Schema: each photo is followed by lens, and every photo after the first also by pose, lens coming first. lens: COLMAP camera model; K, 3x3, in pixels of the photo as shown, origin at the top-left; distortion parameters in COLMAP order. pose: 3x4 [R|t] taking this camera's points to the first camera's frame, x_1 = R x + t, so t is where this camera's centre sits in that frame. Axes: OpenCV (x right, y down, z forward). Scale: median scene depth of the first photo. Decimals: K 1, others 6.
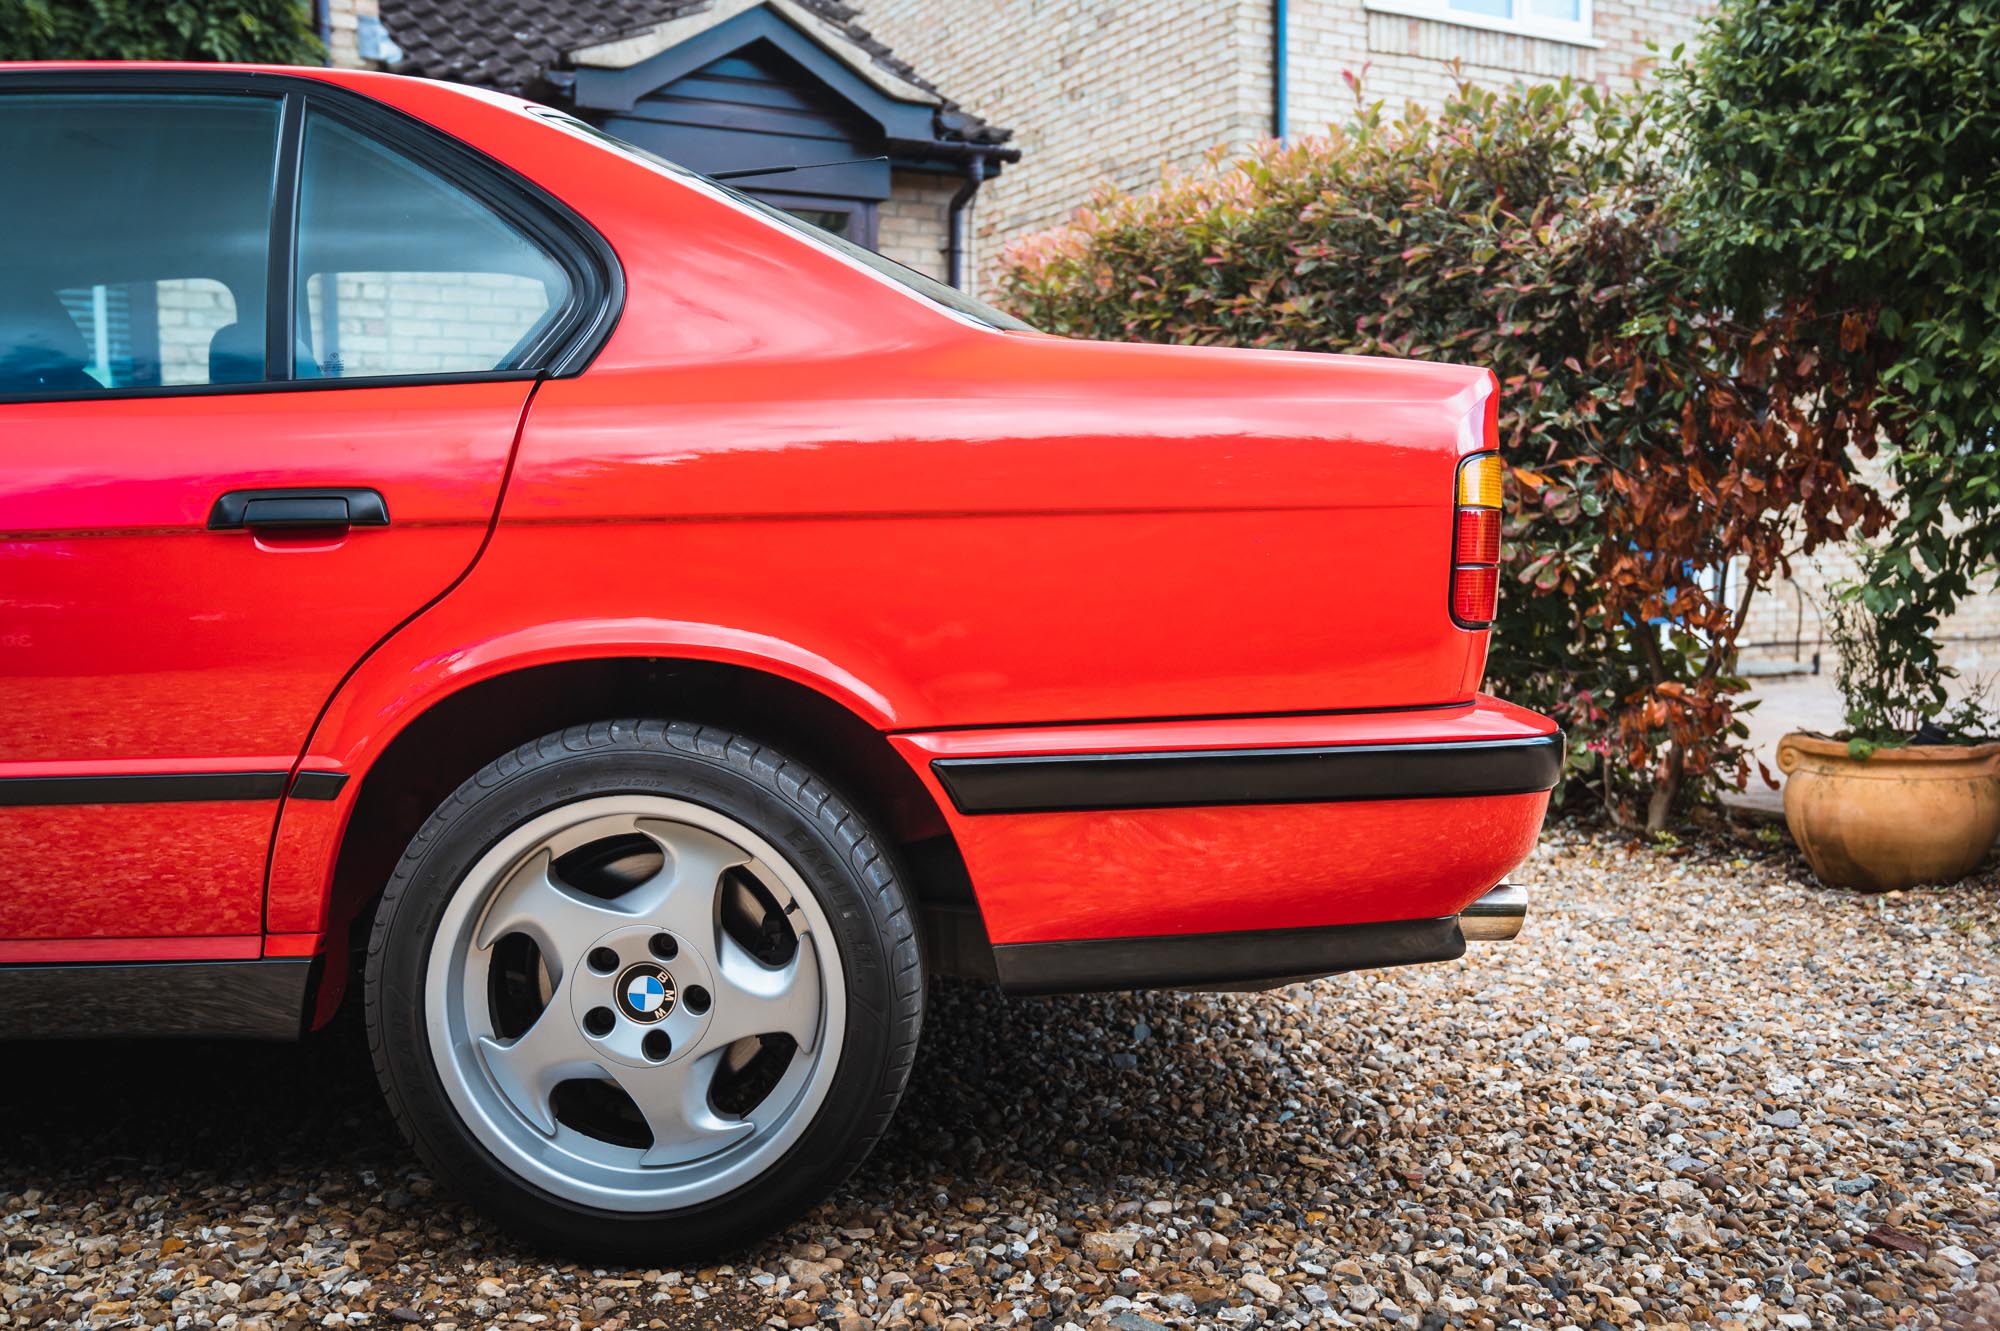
lens RADIAL K [[1818.1, 0, 1000.0], [0, 1818.1, 665.5], [0, 0, 1]] dist [-0.001152, 0.001829]
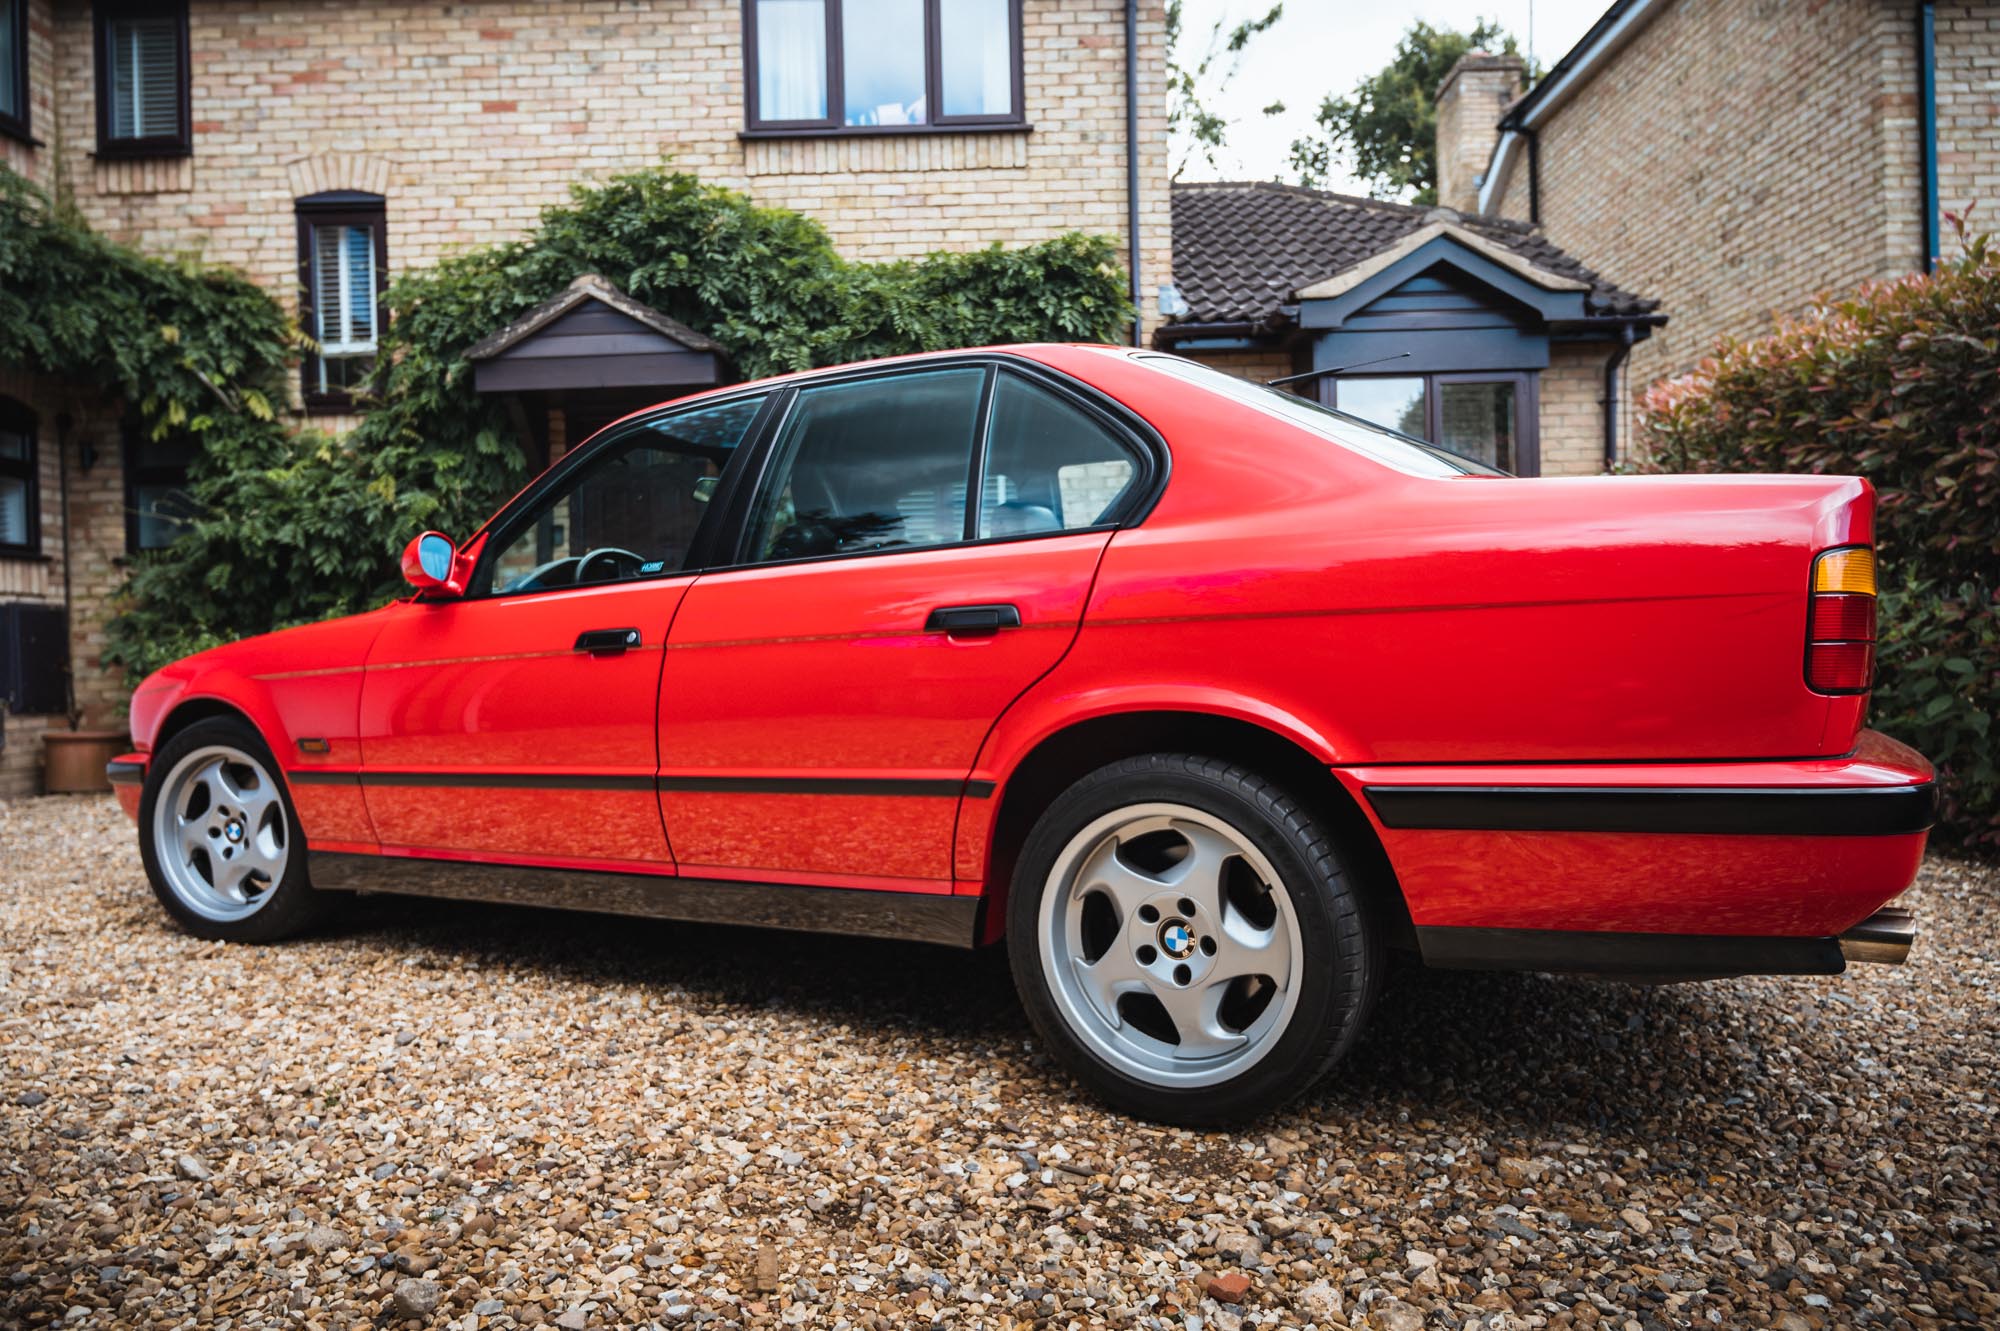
lens RADIAL K [[1348.6, 0, 1000.0], [0, 1348.6, 665.5], [0, 0, 1]] dist [0.001334, 0.002775]
pose [[0.875821, -0.006452, -0.482593, 0.205074], [-0.016992, 0.998879, -0.044191, 0.009130], [0.482337, 0.046904, 0.874729, -0.038266]]
